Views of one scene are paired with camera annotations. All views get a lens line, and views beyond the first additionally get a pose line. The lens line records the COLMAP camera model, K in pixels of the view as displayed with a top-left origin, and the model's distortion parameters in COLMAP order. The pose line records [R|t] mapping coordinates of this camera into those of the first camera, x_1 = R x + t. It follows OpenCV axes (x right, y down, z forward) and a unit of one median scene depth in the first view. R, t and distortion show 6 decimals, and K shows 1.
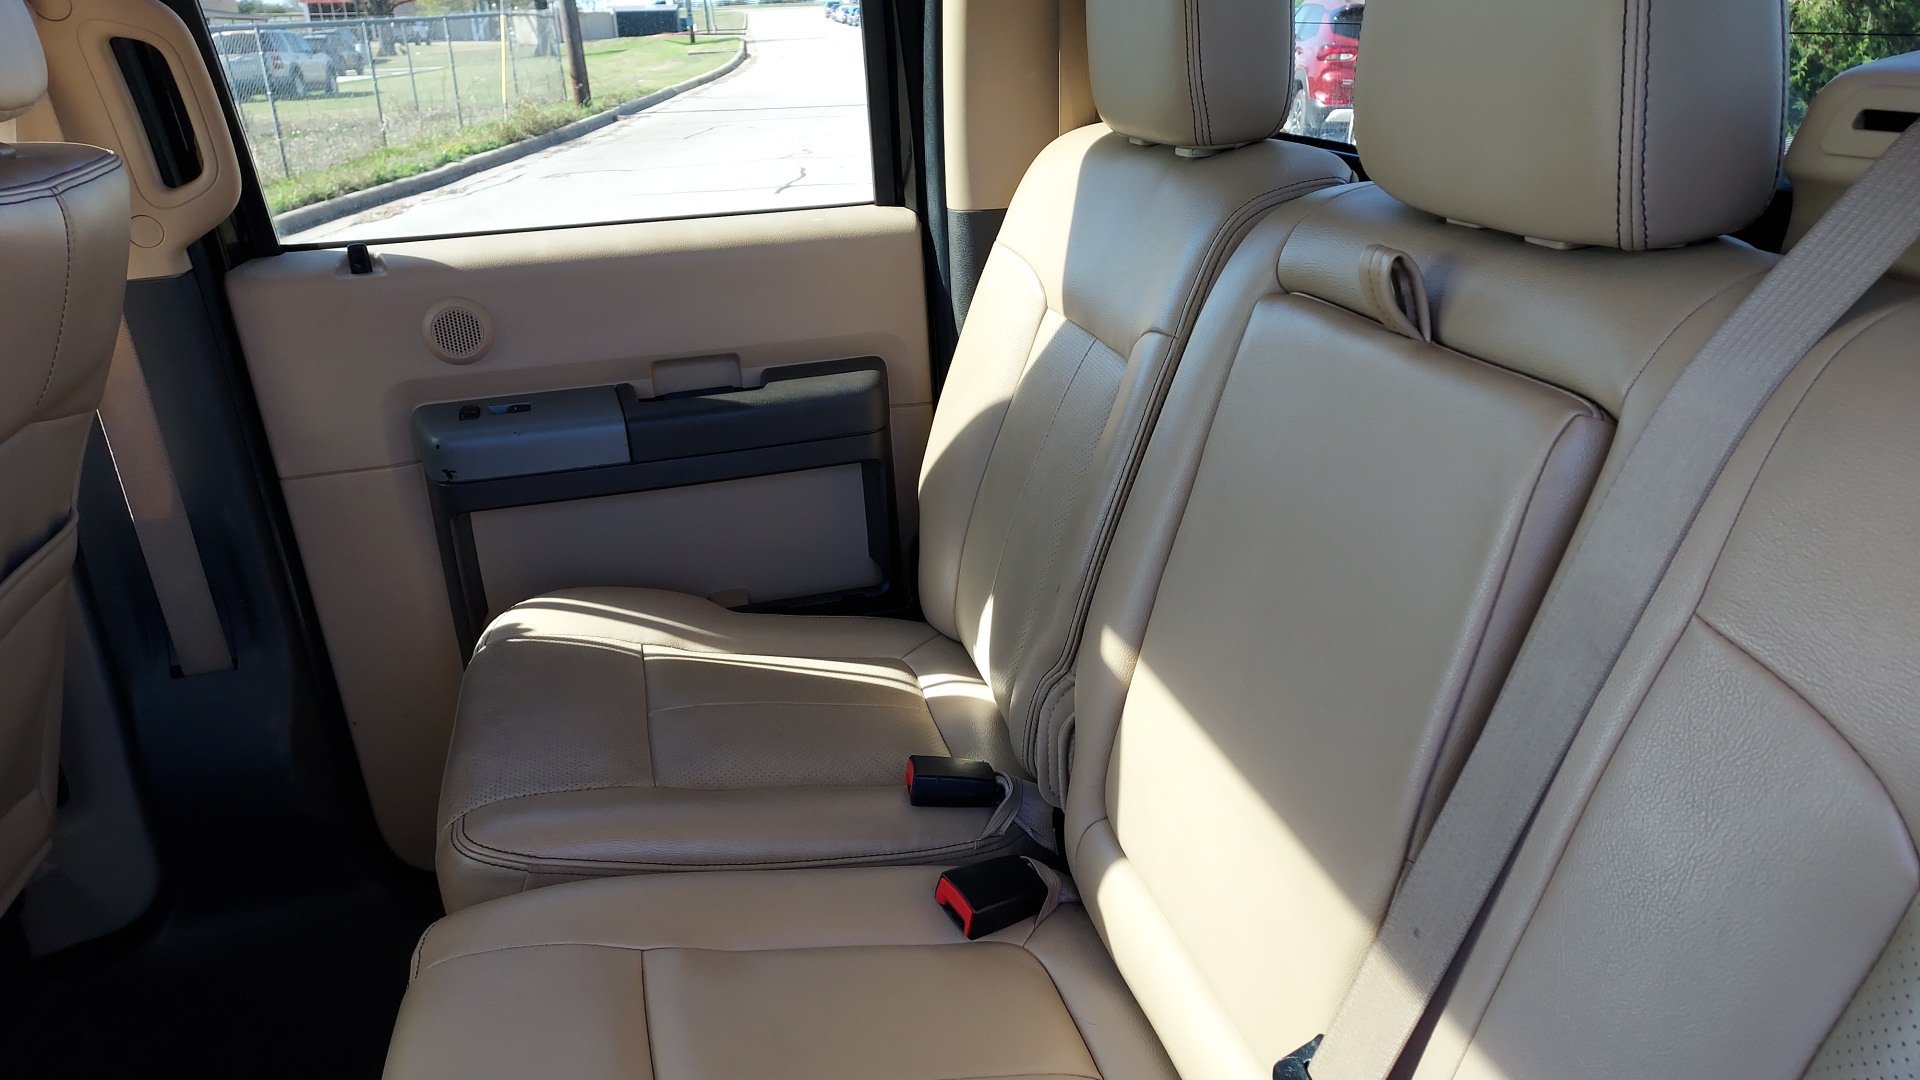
lens RADIAL K [[1368.1, 0, 976.9], [0, 1368.1, 537.0], [0, 0, 1]] dist [0.062694, -0.064003]
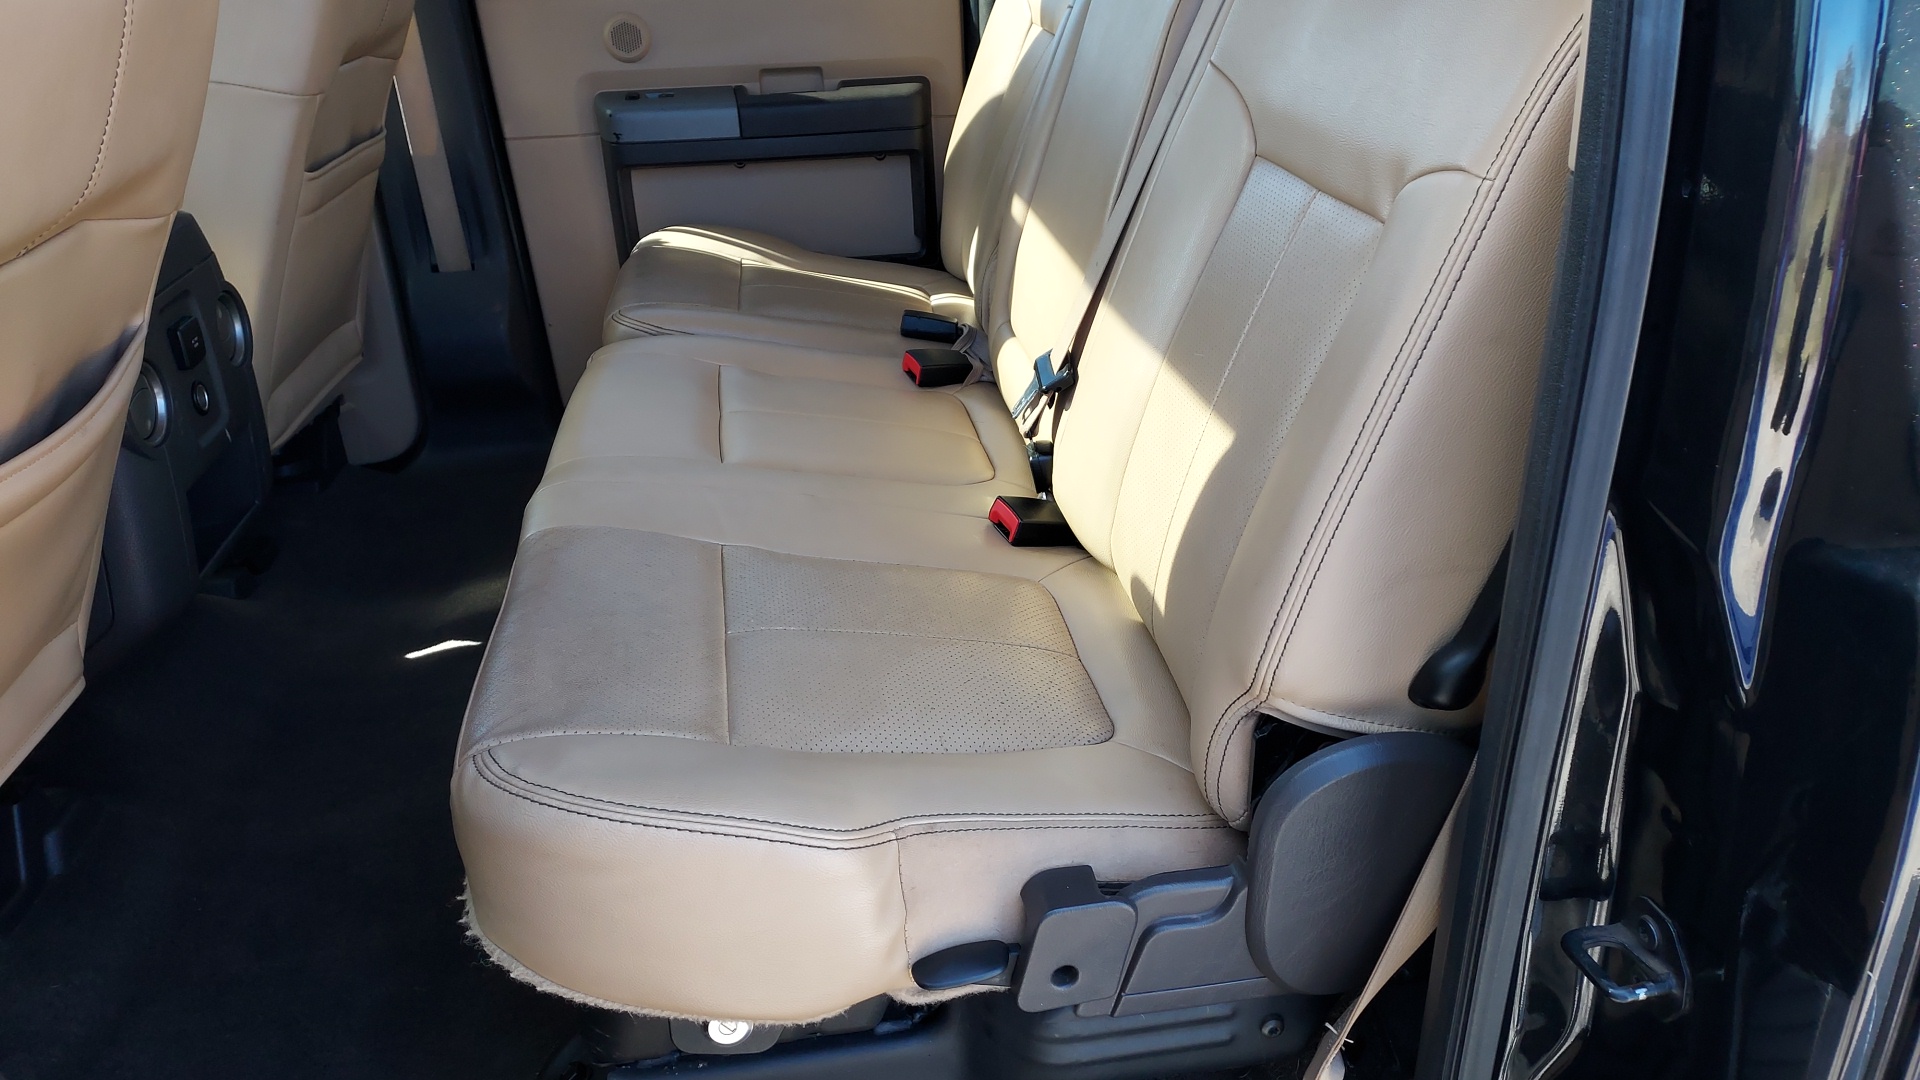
lens RADIAL K [[1368.1, 0, 976.9], [0, 1368.1, 537.0], [0, 0, 1]] dist [0.062694, -0.064003]
pose [[0.992331, 0.065439, -0.104865, 0.166679], [-0.057268, 0.995219, 0.079121, 0.231029], [0.109542, -0.072509, 0.991334, -0.413188]]
